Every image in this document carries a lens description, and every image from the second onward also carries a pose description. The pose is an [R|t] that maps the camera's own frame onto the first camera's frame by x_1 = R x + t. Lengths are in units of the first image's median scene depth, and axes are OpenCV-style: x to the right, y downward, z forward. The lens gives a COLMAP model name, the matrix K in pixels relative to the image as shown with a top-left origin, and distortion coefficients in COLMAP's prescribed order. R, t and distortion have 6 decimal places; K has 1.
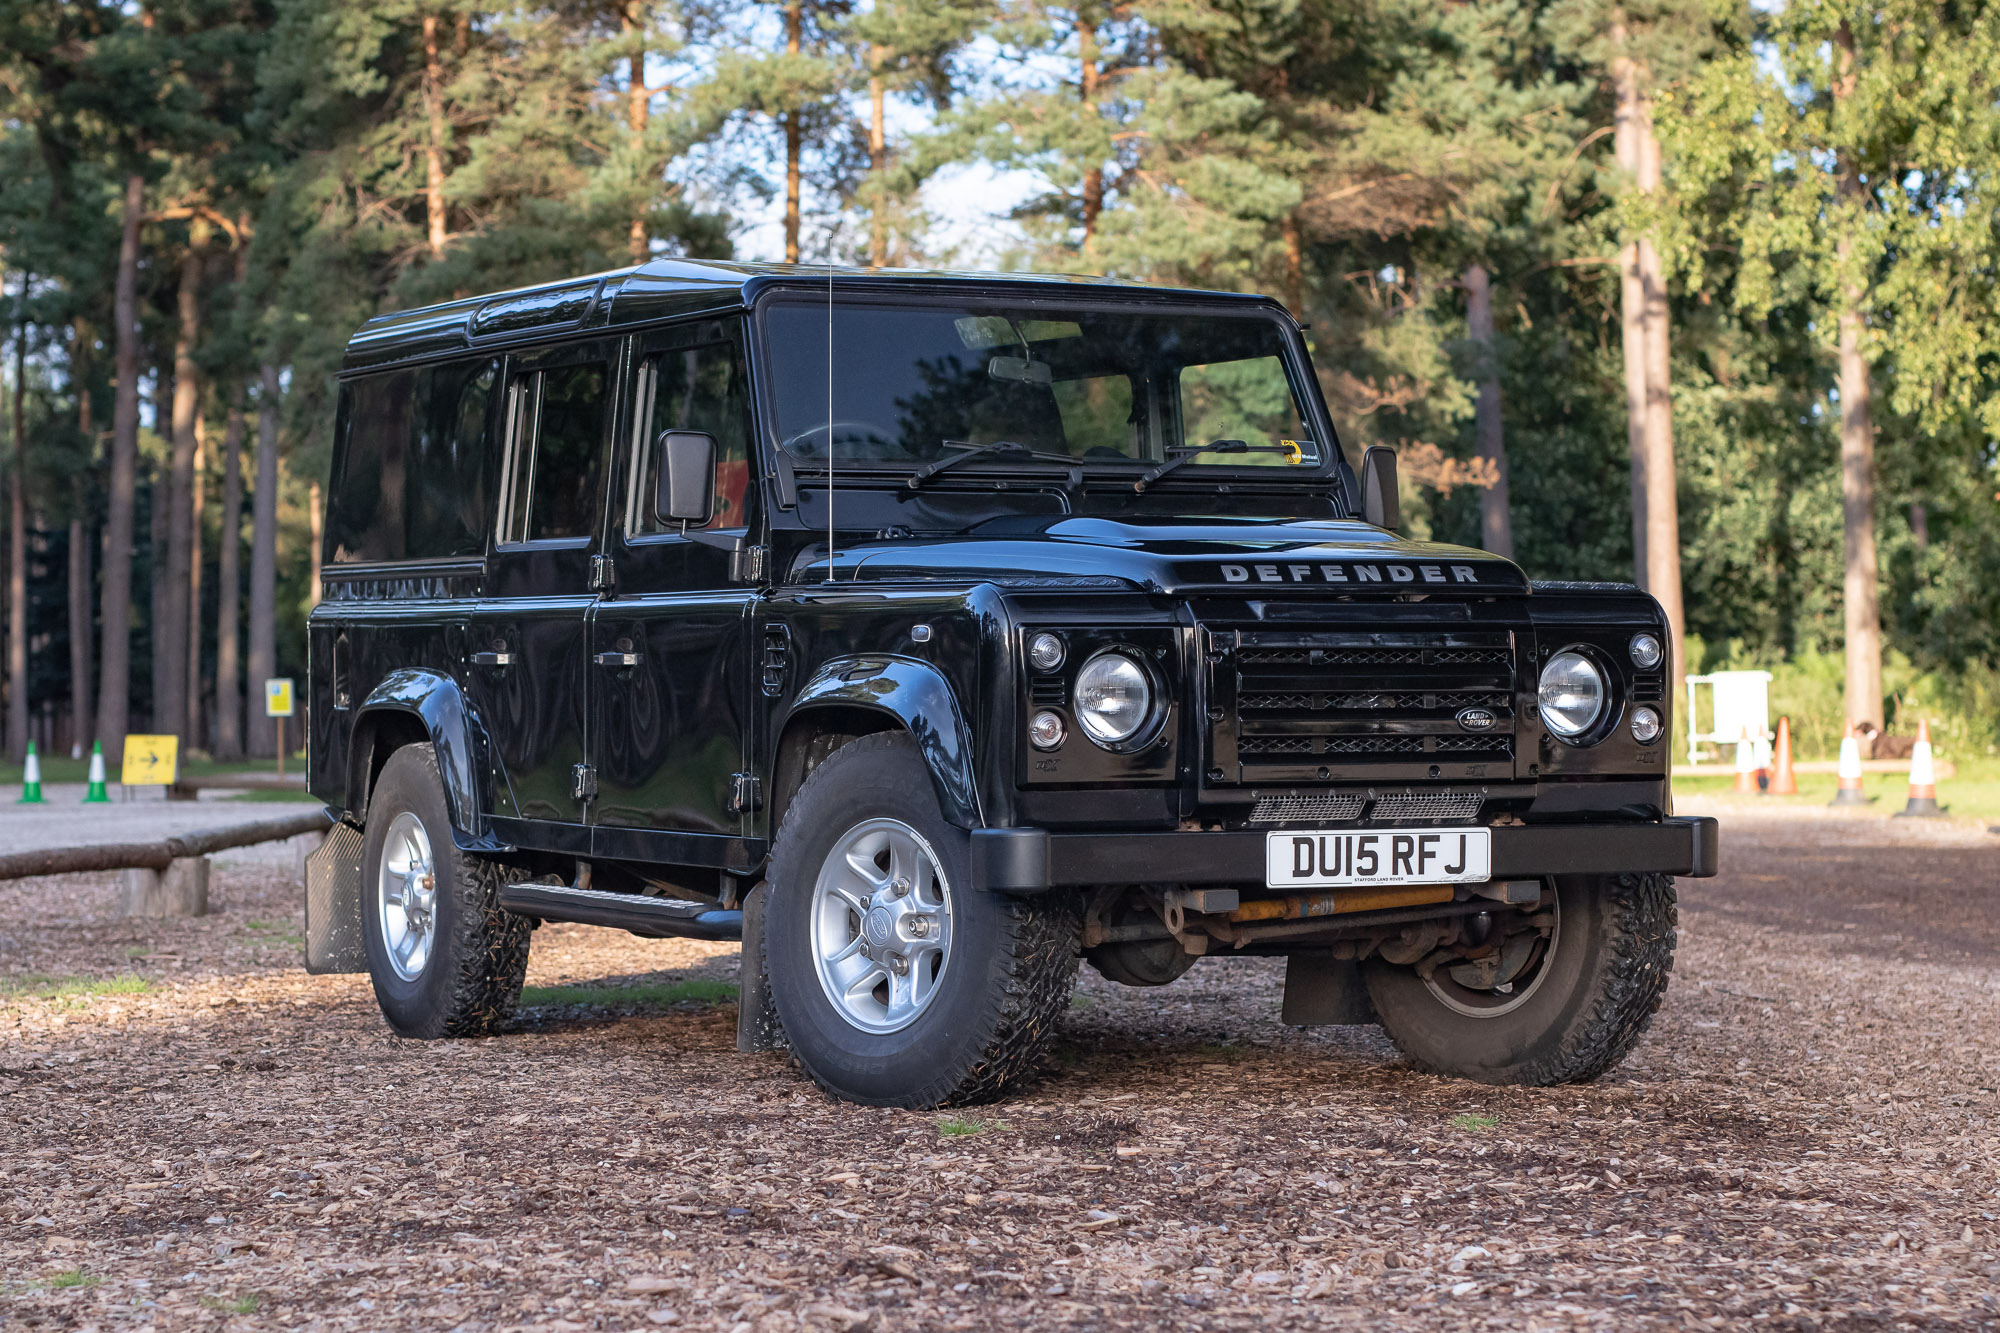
lens RADIAL K [[4465.7, 0, 1071.7], [0, 4465.7, 666.3], [0, 0, 1]] dist [-0.007697, 0.521148]
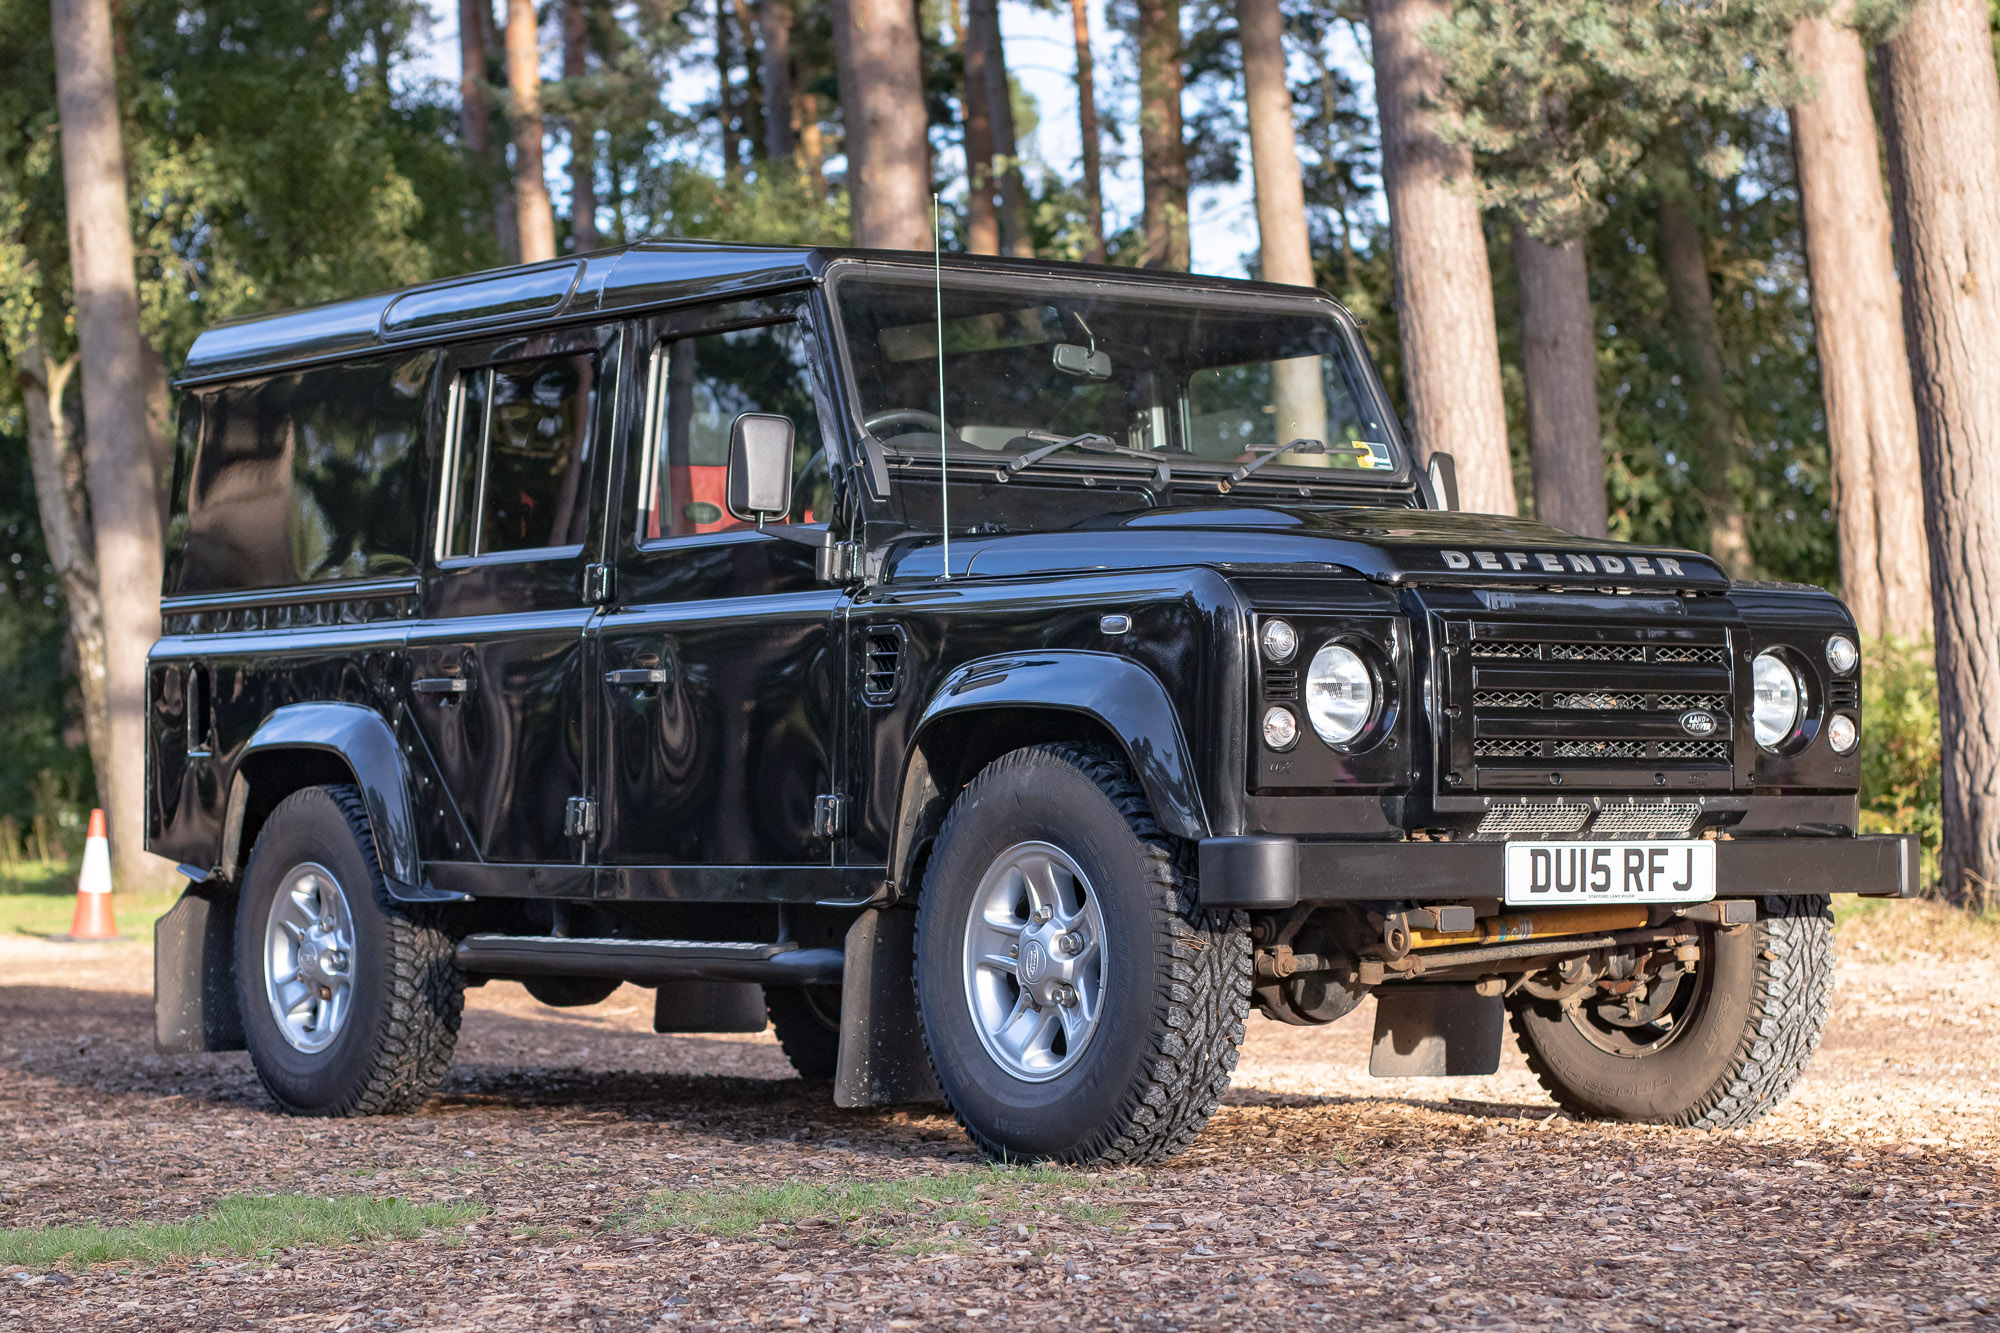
lens RADIAL K [[4465.7, 0, 1071.7], [0, 4465.7, 666.3], [0, 0, 1]] dist [-0.007697, 0.521148]
pose [[0.986994, 0.002746, 0.160731, -0.185397], [0.002500, 0.999471, -0.032422, 0.029882], [-0.160735, 0.032402, 0.986466, 0.116022]]
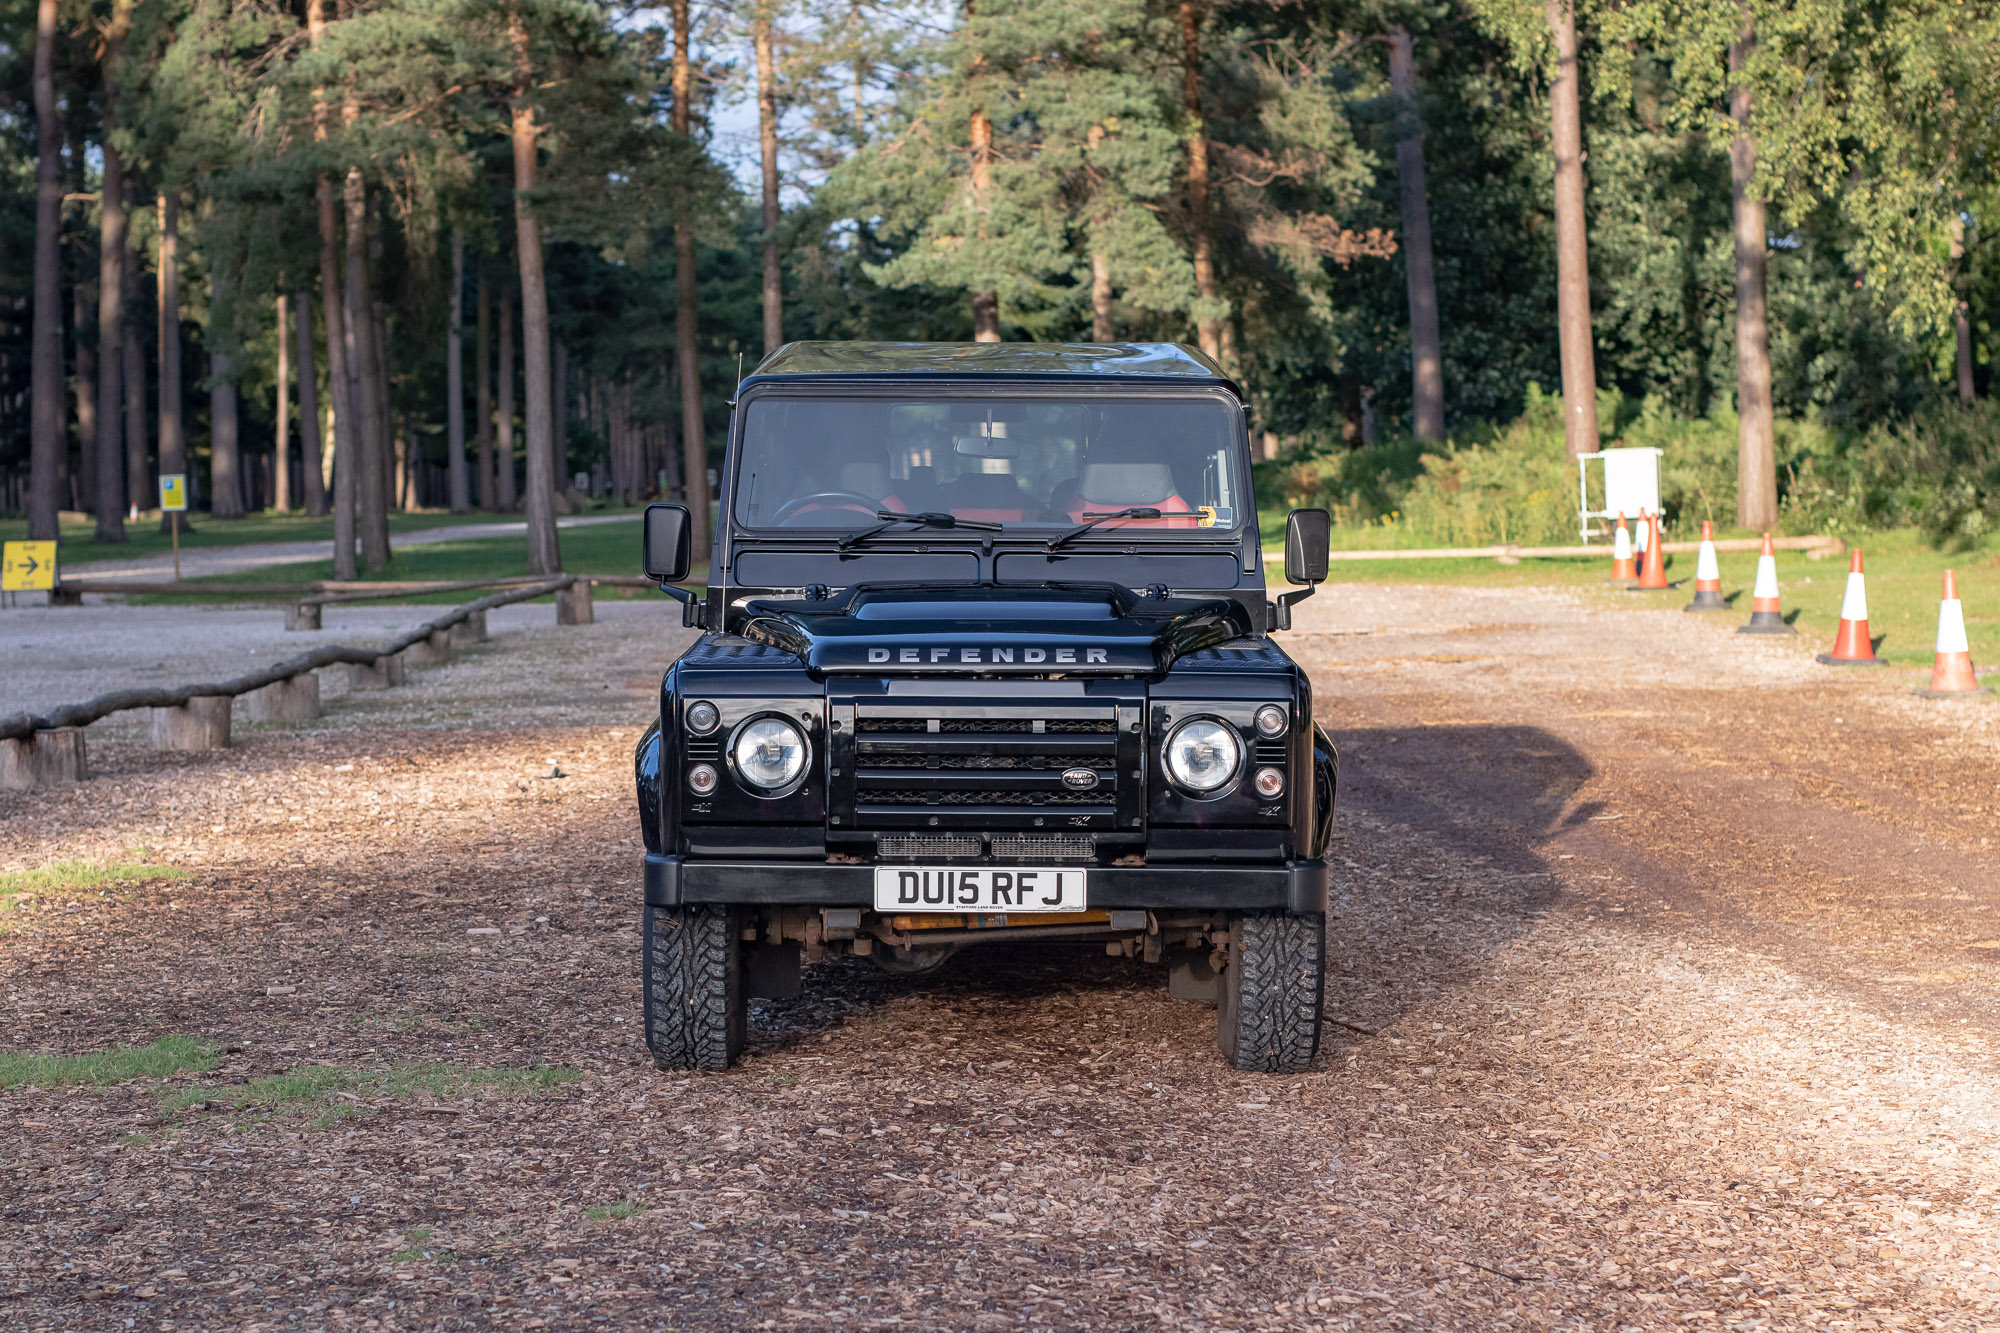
lens RADIAL K [[4465.7, 0, 1071.7], [0, 4465.7, 666.3], [0, 0, 1]] dist [-0.007697, 0.521148]
pose [[0.896243, 0.036161, -0.442087, 0.631755], [-0.008614, 0.997902, 0.064162, -0.097758], [0.443479, -0.053697, 0.894675, -0.090886]]
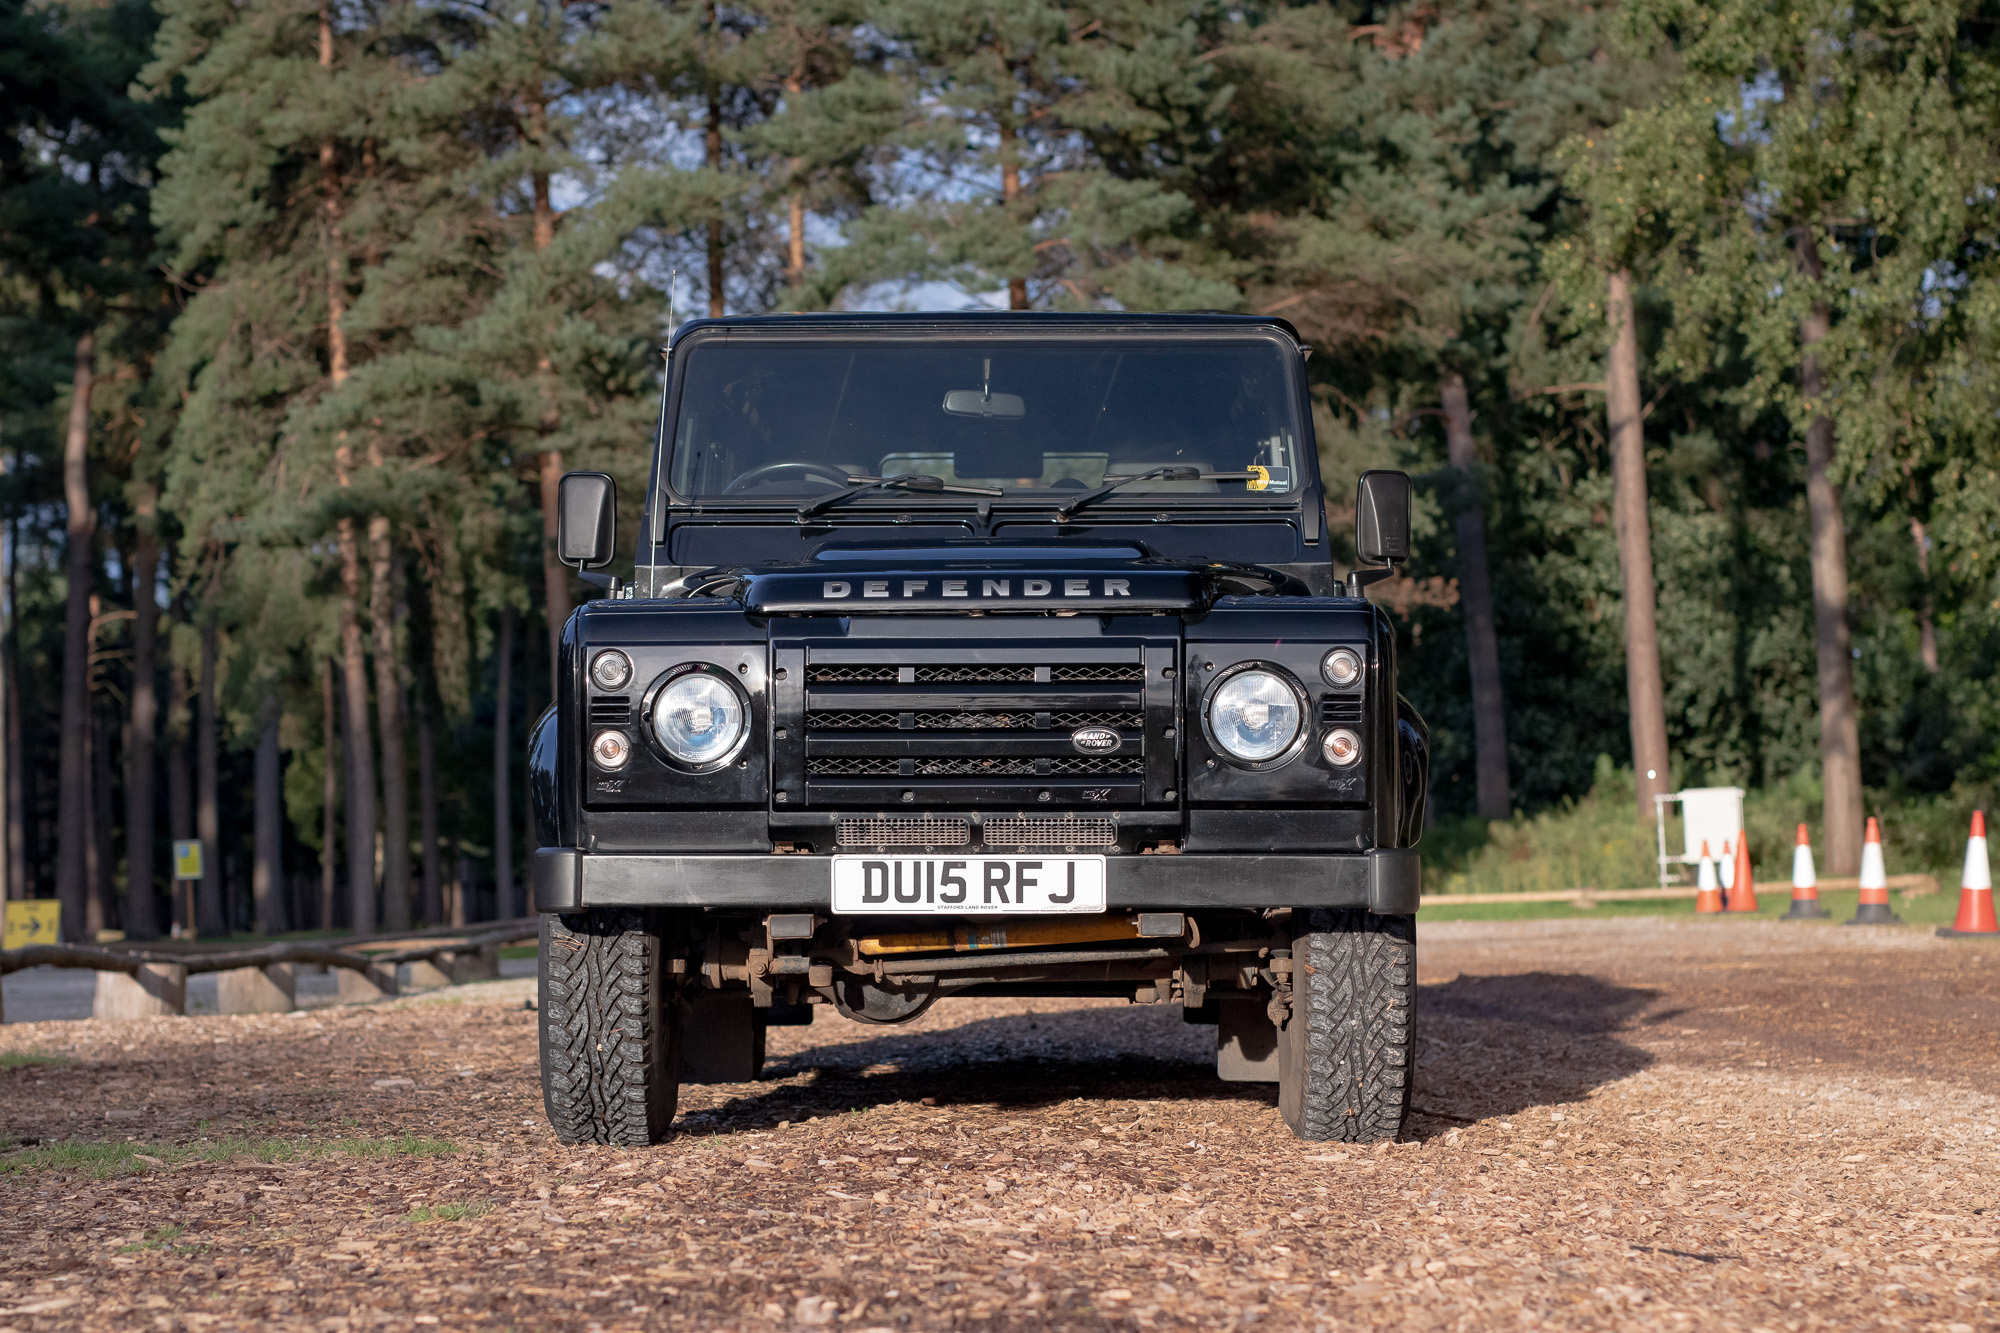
lens RADIAL K [[4465.7, 0, 1071.7], [0, 4465.7, 666.3], [0, 0, 1]] dist [-0.007697, 0.521148]
pose [[0.890243, -0.017436, -0.455152, 0.519935], [0.001643, 0.999383, -0.035070, 0.029599], [0.455482, 0.030473, 0.889723, 0.159275]]
